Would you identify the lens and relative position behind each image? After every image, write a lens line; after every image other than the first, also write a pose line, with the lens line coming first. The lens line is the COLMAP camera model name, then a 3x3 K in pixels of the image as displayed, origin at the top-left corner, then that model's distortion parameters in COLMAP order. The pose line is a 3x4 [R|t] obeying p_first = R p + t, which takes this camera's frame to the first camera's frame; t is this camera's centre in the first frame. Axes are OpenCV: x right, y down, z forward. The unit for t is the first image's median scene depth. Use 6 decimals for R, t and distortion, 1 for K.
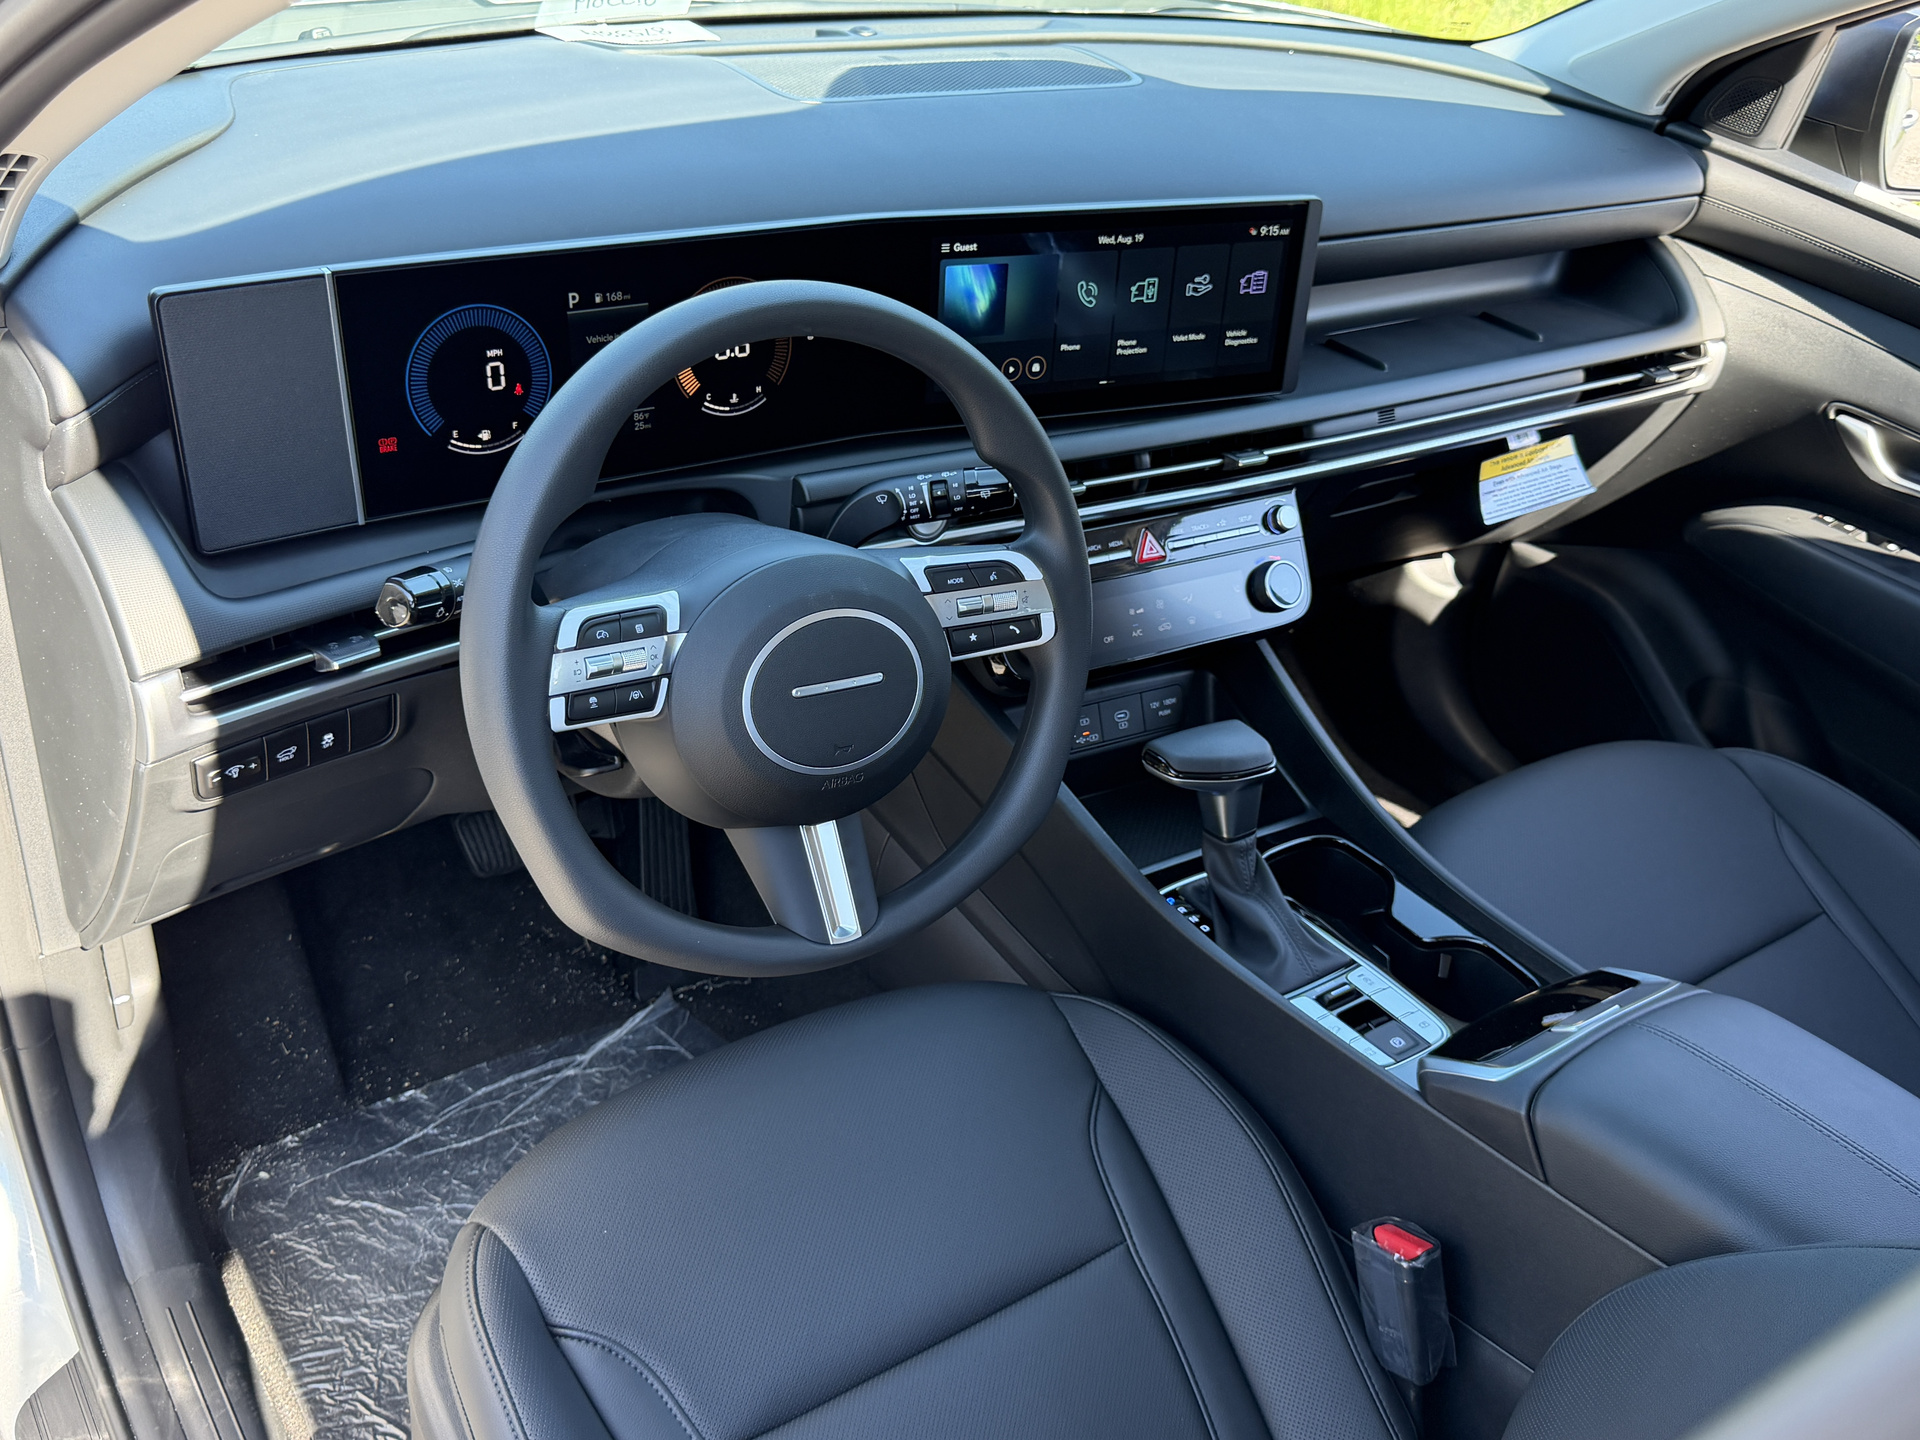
lens RADIAL K [[1714.2, 0, 956.6], [0, 1714.2, 758.0], [0, 0, 1]] dist [0.092477, -0.149163]
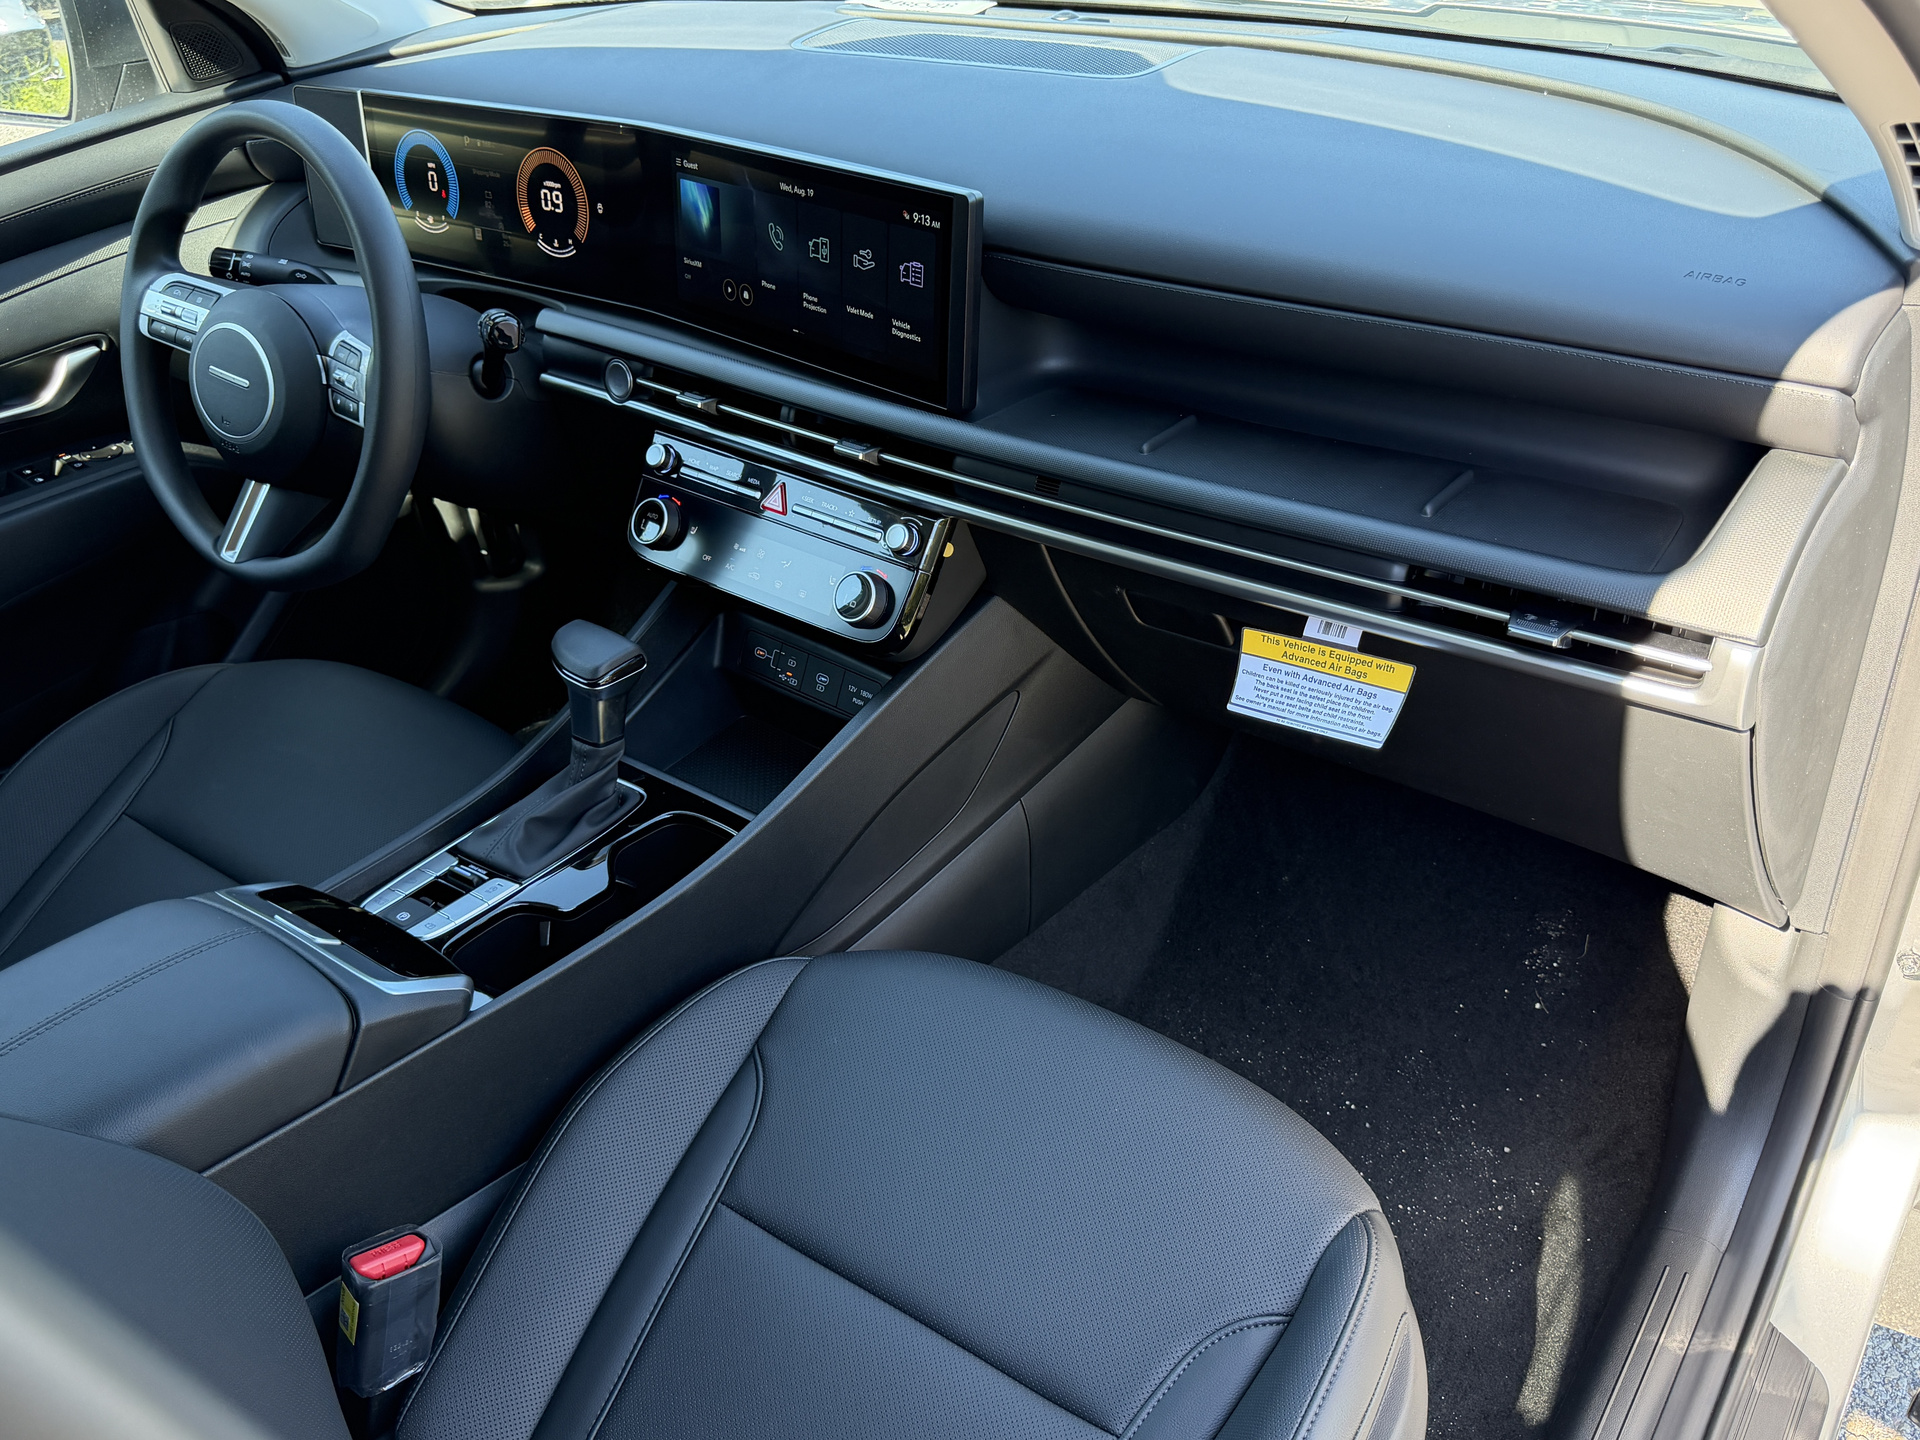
lens RADIAL K [[1599.3, 0, 969.4], [0, 1599.3, 745.8], [0, 0, 1]] dist [0.060533, -0.116065]
pose [[0.315564, 0.416535, -0.852595, 1.044235], [-0.452829, 0.855699, 0.250450, -0.294548], [0.833886, 0.307047, 0.458646, 0.726534]]
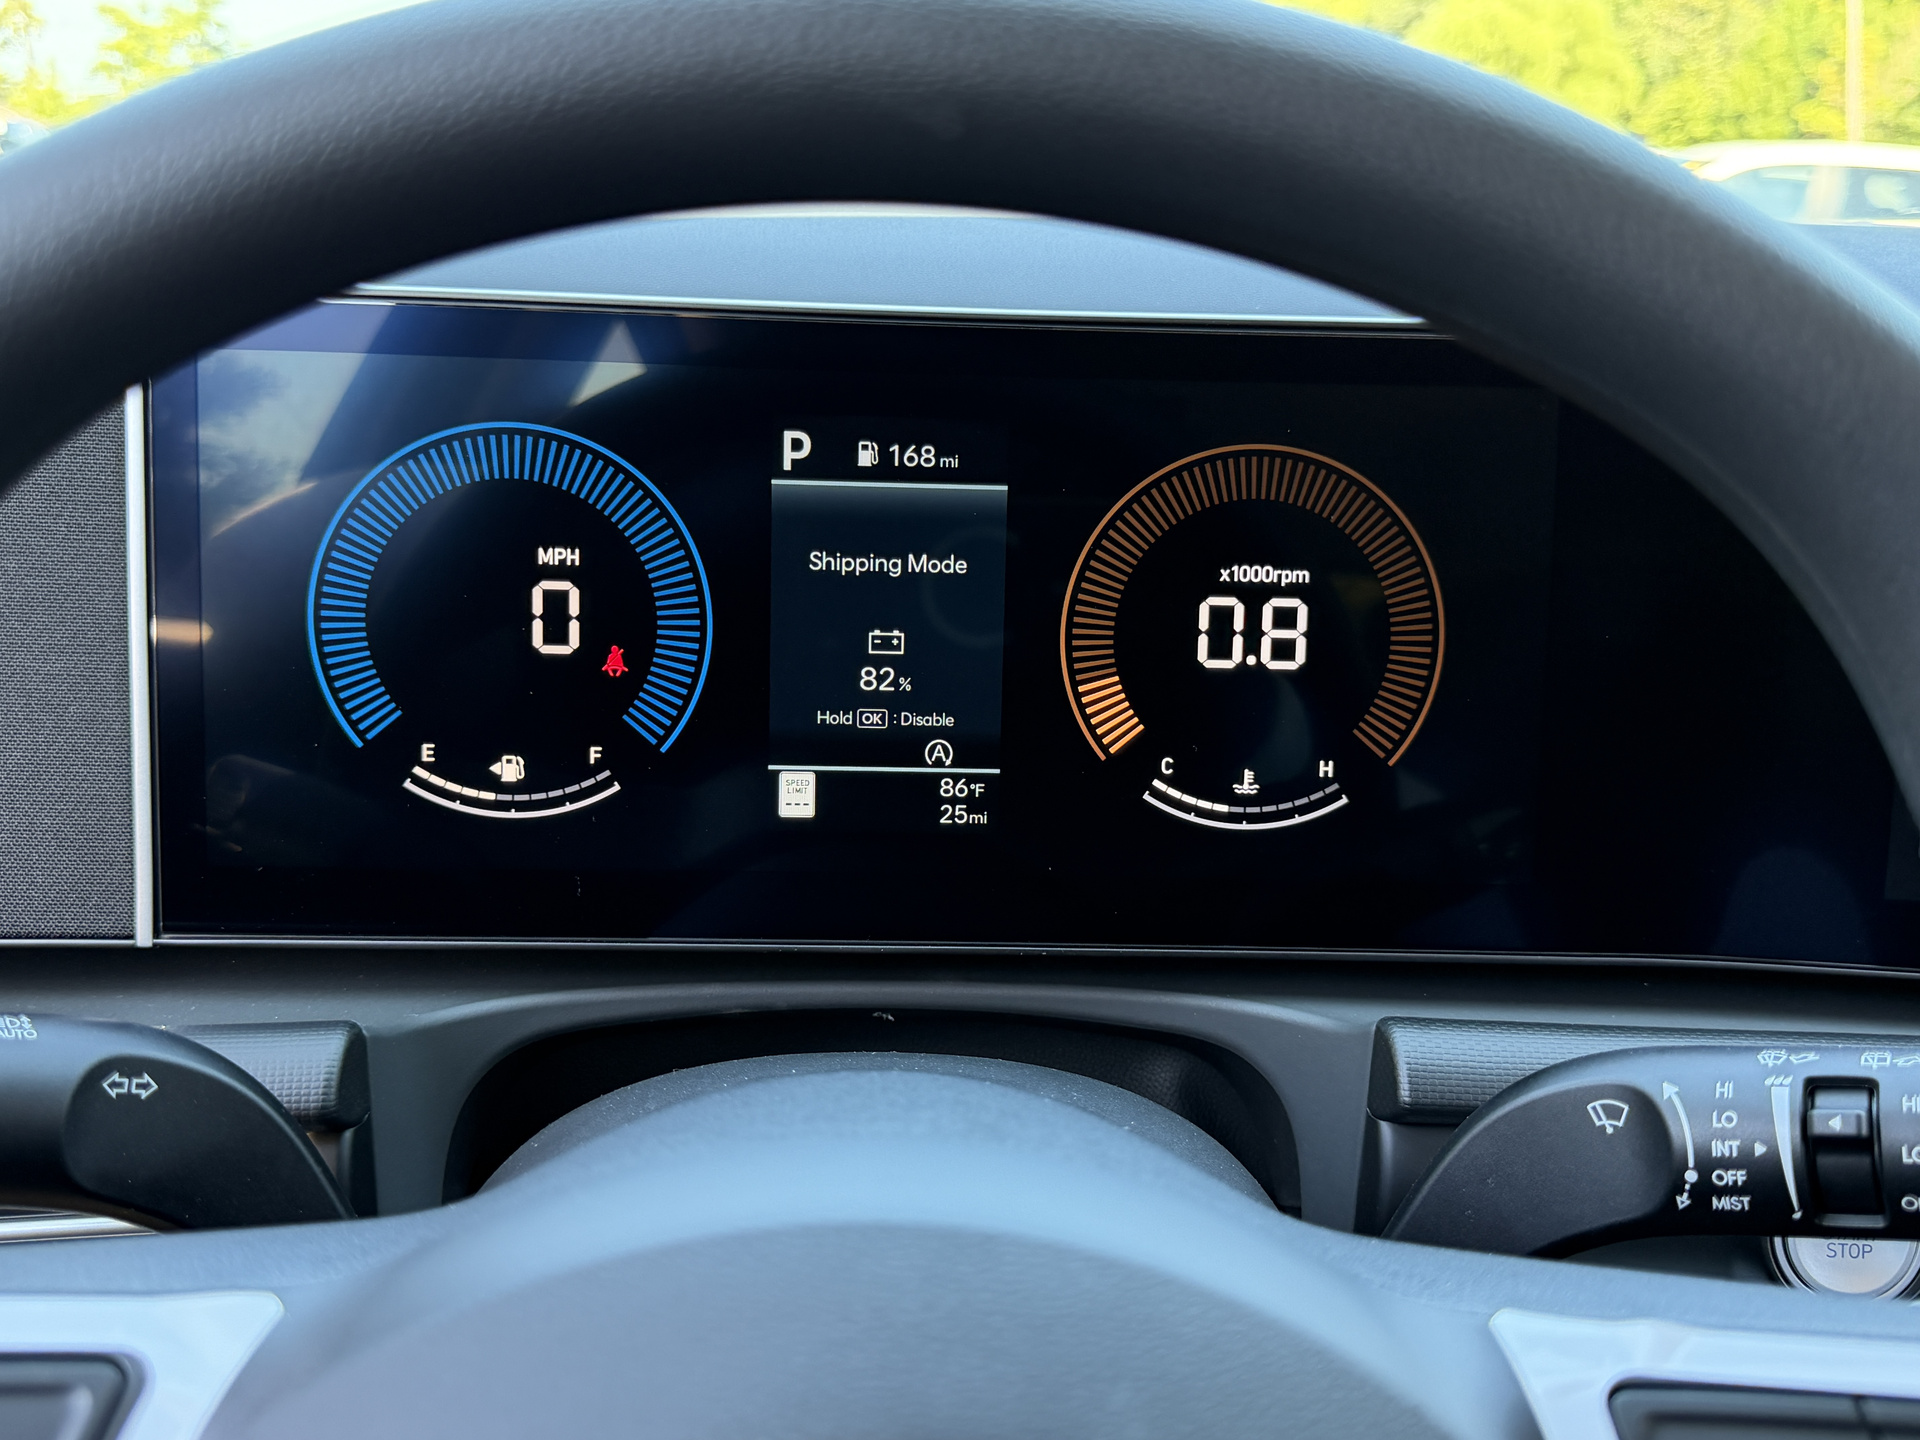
lens RADIAL K [[1812.7, 0, 965.6], [0, 1812.7, 722.6], [0, 0, 1]] dist [0.026246, 0.000000]
pose [[0.845338, 0.045647, -0.532278, 0.017942], [-0.249012, 0.915157, -0.316988, -0.077848], [0.472649, 0.400506, 0.784983, 0.599226]]
